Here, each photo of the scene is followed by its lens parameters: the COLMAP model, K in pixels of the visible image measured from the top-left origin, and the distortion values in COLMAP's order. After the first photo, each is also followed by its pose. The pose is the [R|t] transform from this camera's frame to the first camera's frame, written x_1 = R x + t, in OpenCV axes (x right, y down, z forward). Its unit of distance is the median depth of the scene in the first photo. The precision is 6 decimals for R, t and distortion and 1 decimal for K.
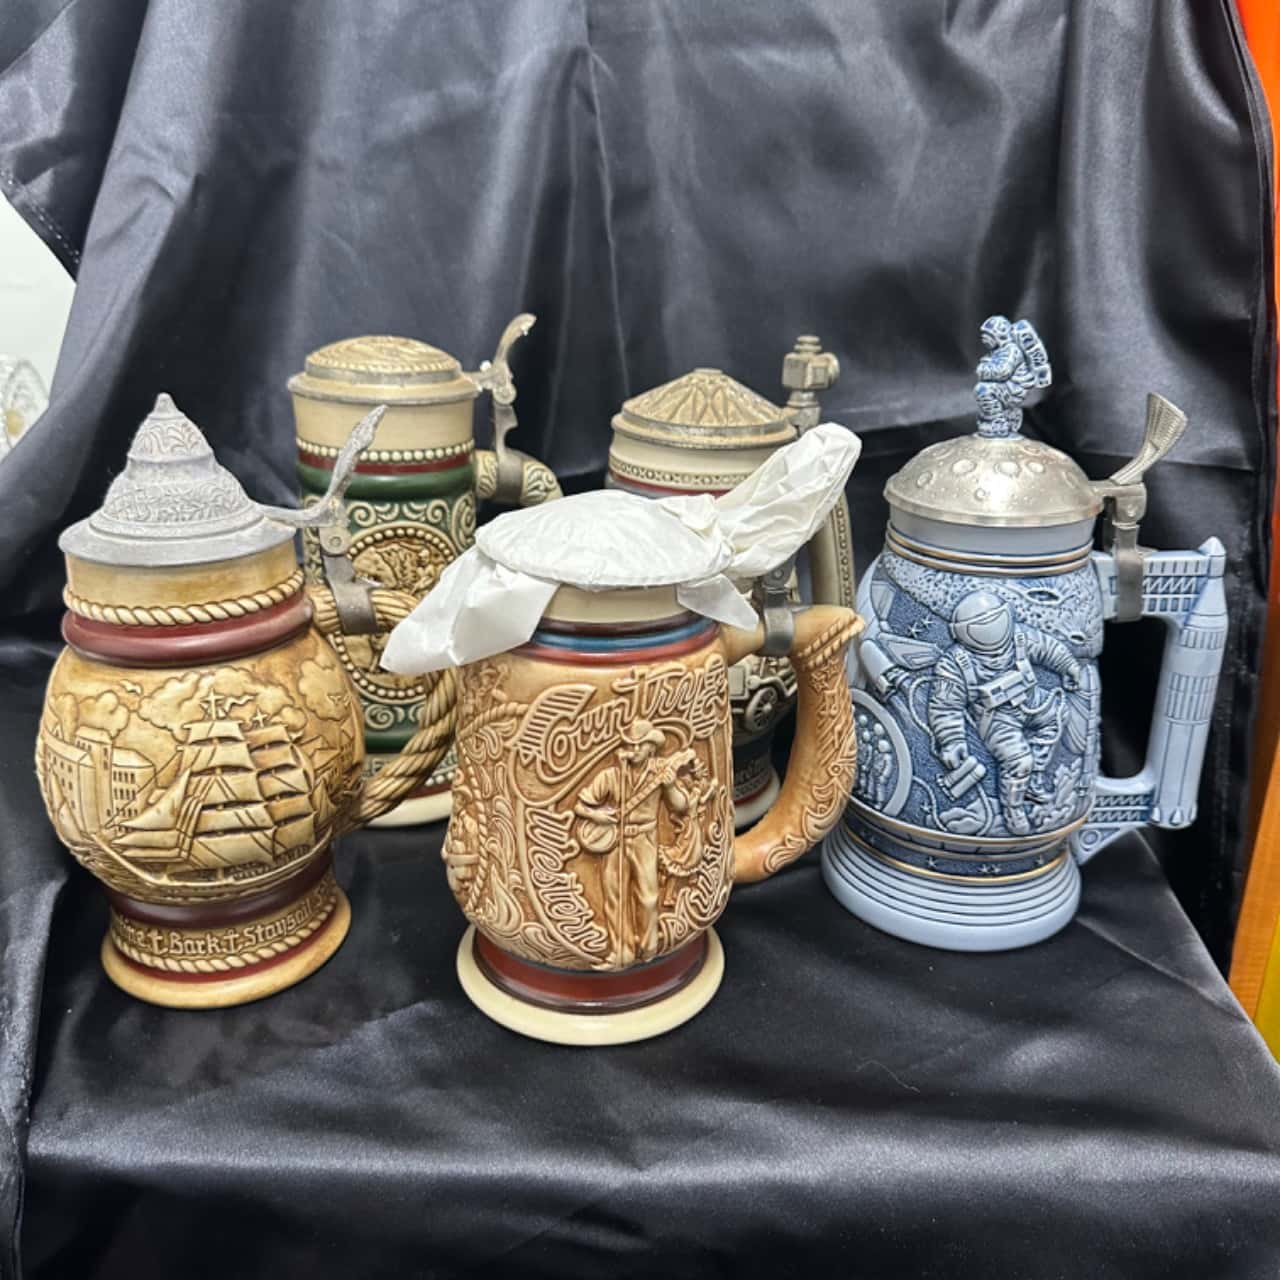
lens RADIAL K [[1094.5, 0, 640.0], [0, 1094.5, 640.0], [0, 0, 1]] dist [0.146555, -0.361950]
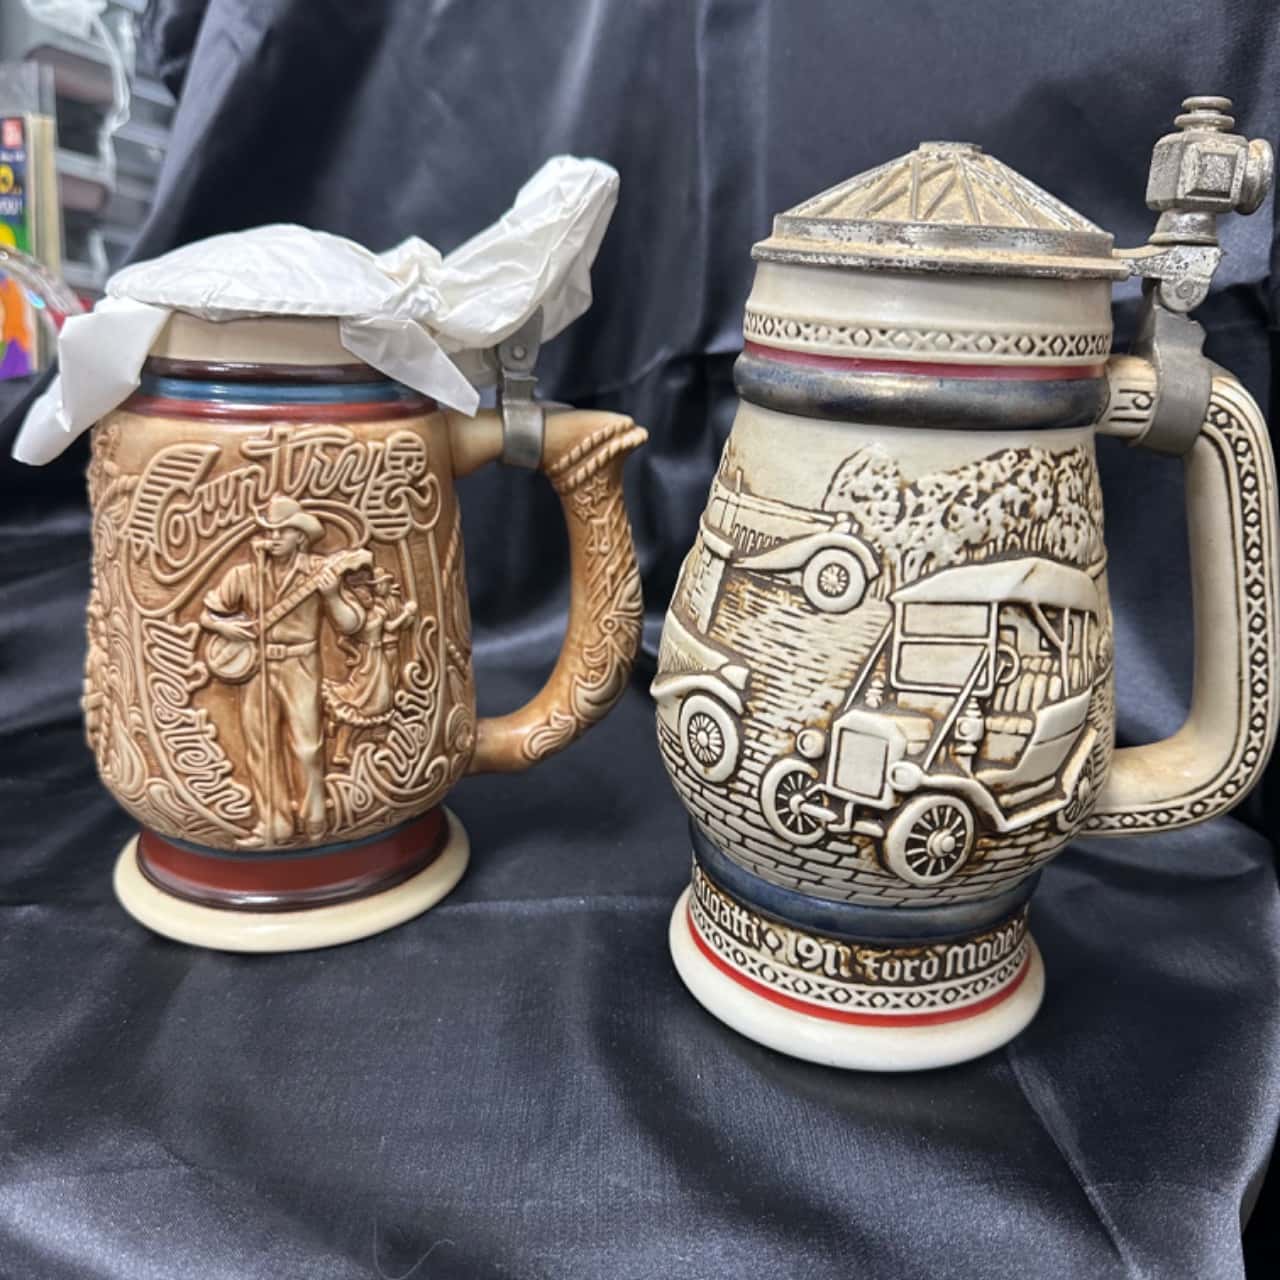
lens RADIAL K [[1094.5, 0, 640.0], [0, 1094.5, 640.0], [0, 0, 1]] dist [0.146555, -0.361950]
pose [[0.998321, 0.025945, -0.051787, 0.260014], [-0.029188, 0.997594, -0.062891, 0.191293], [0.050031, 0.064297, 0.996676, 0.239403]]
